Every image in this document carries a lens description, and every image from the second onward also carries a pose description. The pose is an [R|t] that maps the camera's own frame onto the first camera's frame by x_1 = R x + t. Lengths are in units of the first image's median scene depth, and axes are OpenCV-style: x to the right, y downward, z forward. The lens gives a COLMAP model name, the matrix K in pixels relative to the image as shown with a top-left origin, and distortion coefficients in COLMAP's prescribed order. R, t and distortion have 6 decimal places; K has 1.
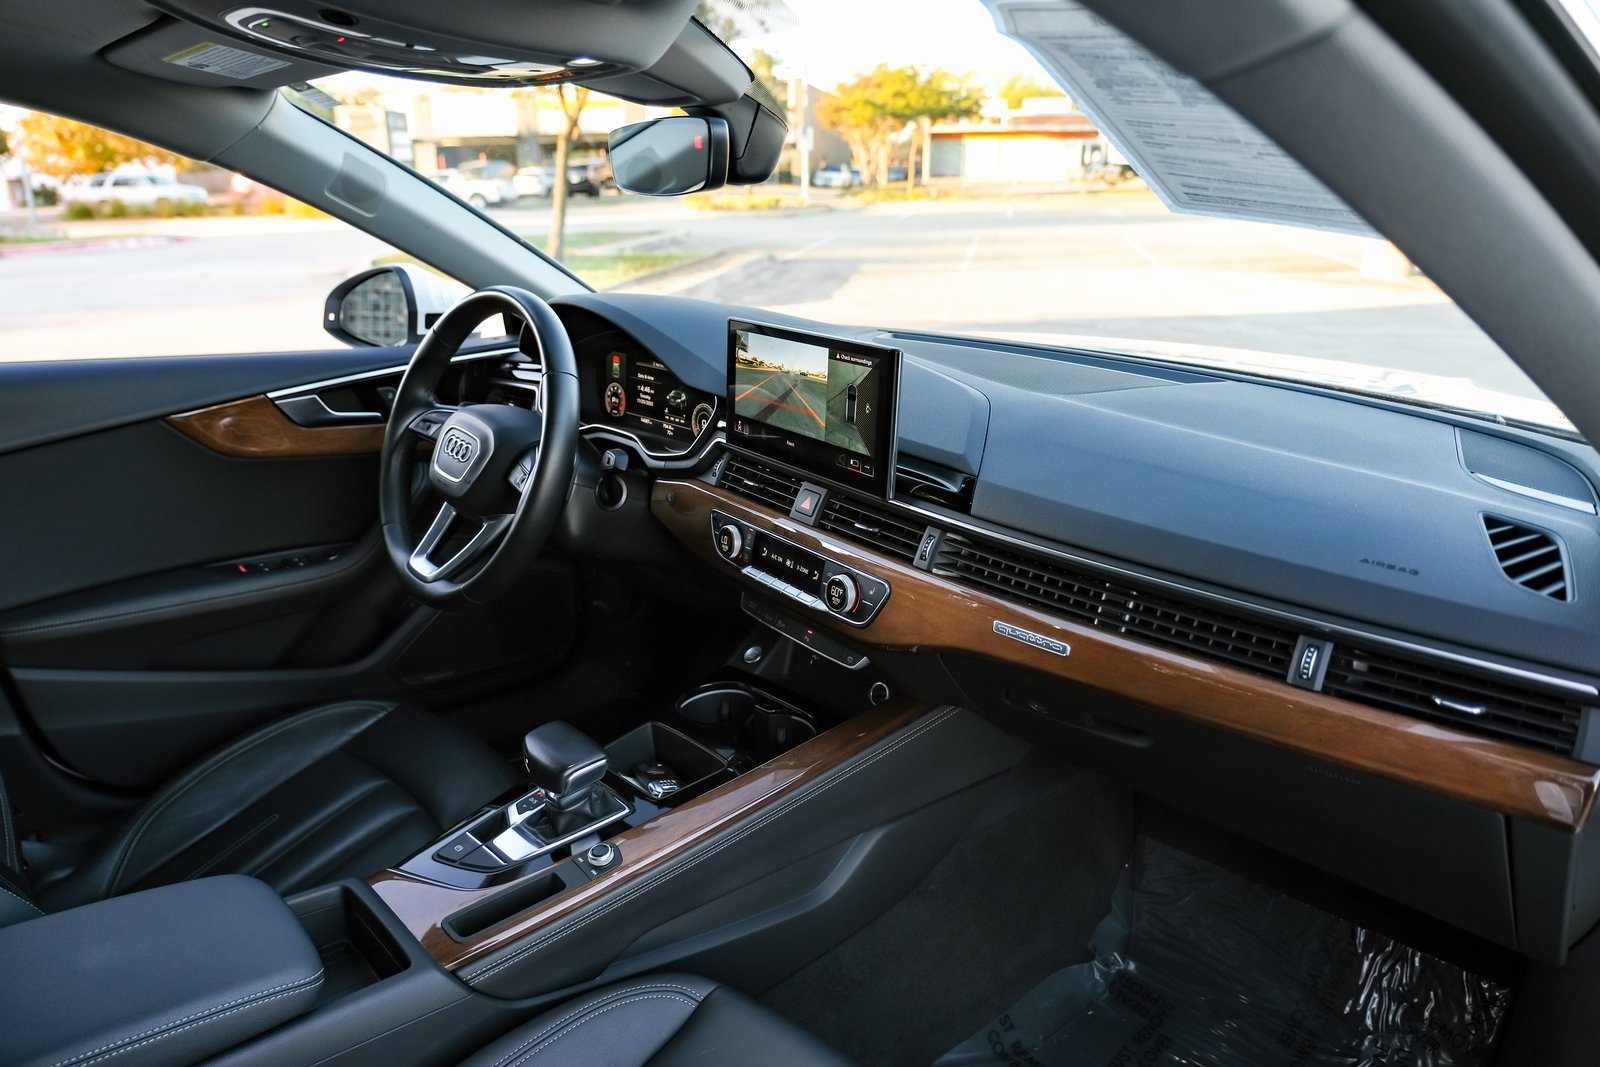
lens RADIAL K [[1112.4, 0, 799.7], [0, 1112.4, 541.8], [0, 0, 1]] dist [-0.027378, 0.021977]
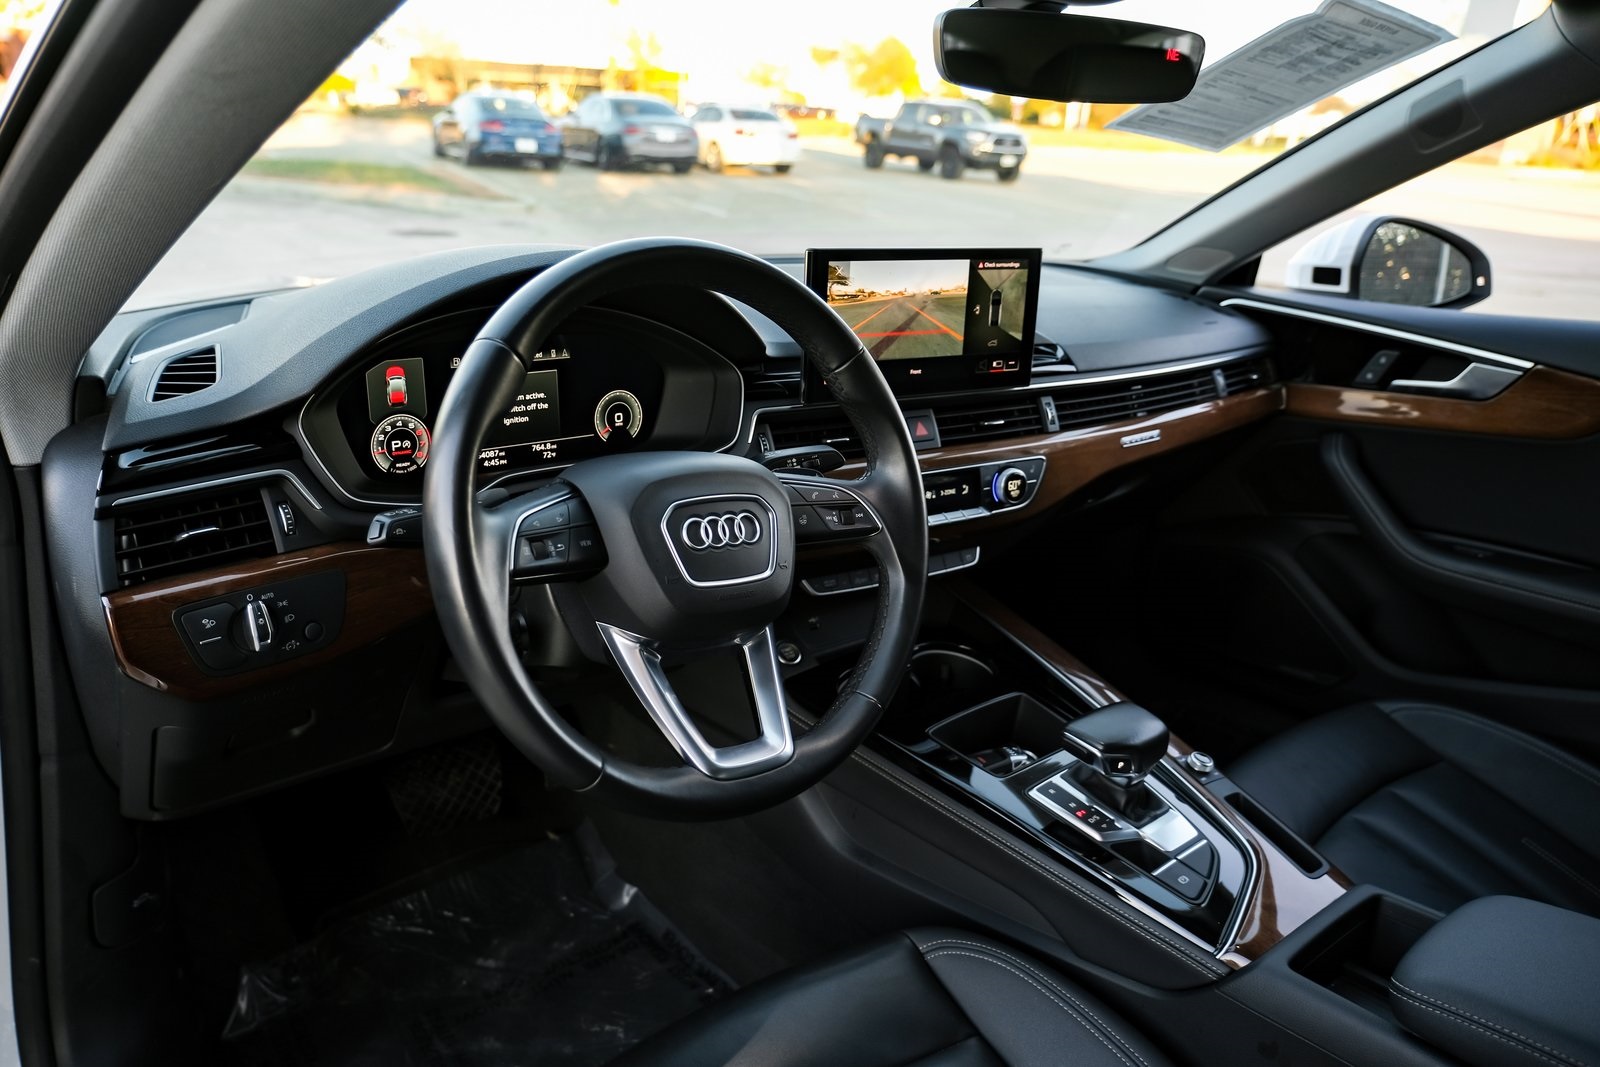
lens RADIAL K [[1112.4, 0, 756.9], [0, 1112.4, 547.3], [0, 0, 1]] dist [-0.027378, 0.021977]
pose [[0.088530, -0.339557, 0.936410, -0.916036], [0.271188, 0.912805, 0.305359, -0.266572], [-0.958446, 0.226910, 0.172894, 0.969205]]
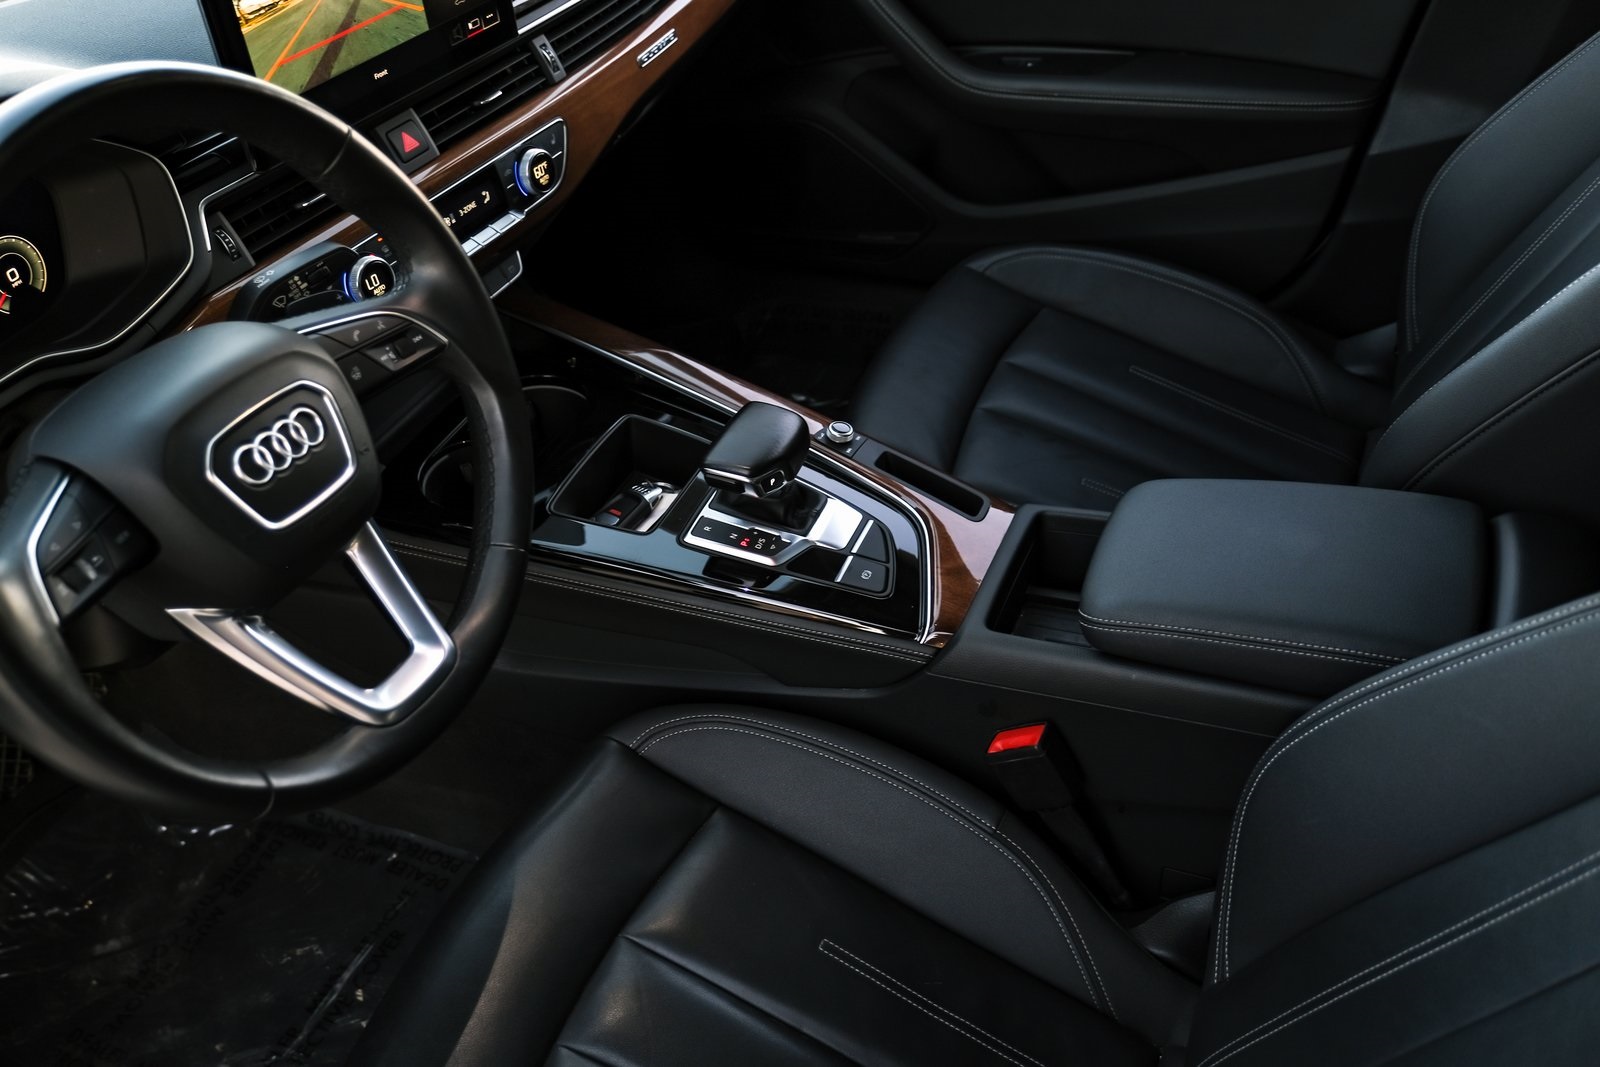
lens RADIAL K [[1429.3, 0, 747.2], [0, 1429.3, 529.8], [0, 0, 1]] dist [-0.013225, 0.007492]
pose [[-0.391025, -0.553162, 0.735603, -0.890891], [0.353992, 0.647369, 0.674983, -0.414339], [-0.849582, 0.524333, -0.057323, 0.974931]]
